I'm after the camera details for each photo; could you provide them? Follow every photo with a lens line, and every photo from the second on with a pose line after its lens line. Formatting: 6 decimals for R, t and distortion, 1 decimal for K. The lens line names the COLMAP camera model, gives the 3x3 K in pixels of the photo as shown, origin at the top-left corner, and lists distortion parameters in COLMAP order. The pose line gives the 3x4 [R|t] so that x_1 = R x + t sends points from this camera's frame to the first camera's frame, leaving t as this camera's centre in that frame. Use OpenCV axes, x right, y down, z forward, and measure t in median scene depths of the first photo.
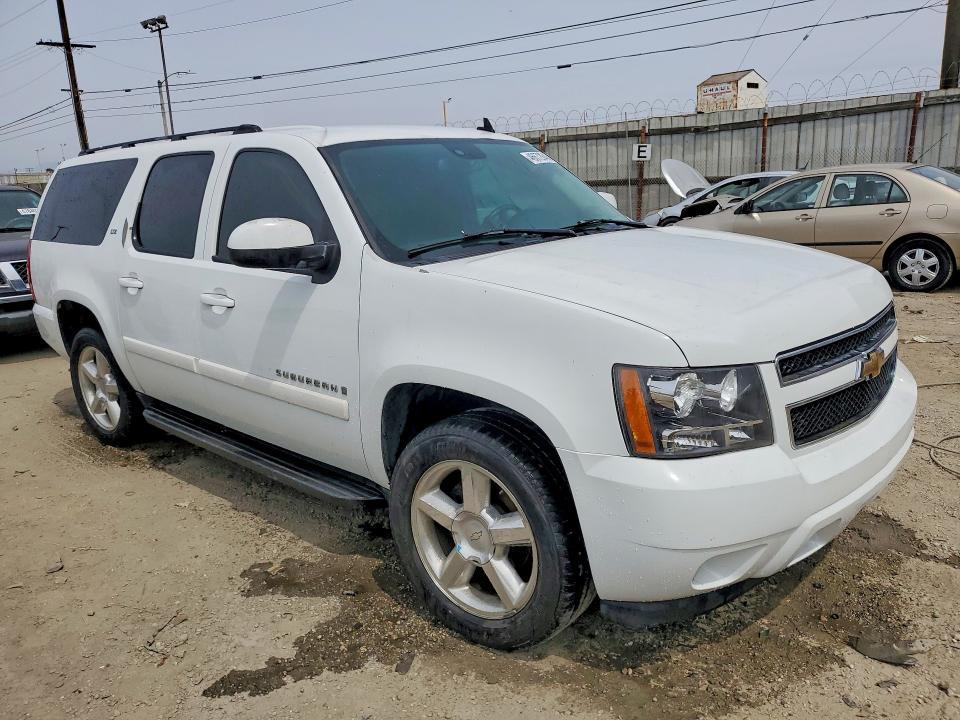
lens RADIAL K [[799.8, 0, 481.3], [0, 799.8, 354.5], [0, 0, 1]] dist [0.007115, 0.009017]
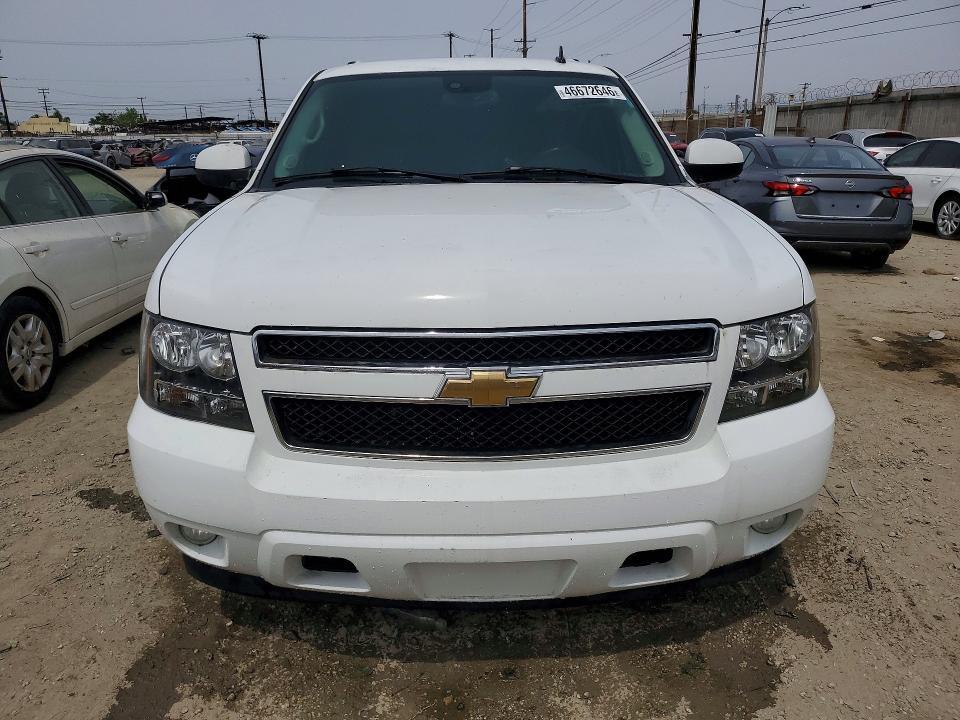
lens RADIAL K [[799.8, 0, 481.7], [0, 799.8, 363.1], [0, 0, 1]] dist [0.007115, 0.009017]
pose [[0.669891, 0.230917, -0.705637, 0.813534], [-0.177242, 0.972663, 0.150037, -0.094422], [0.720993, 0.024560, 0.692507, 0.429725]]
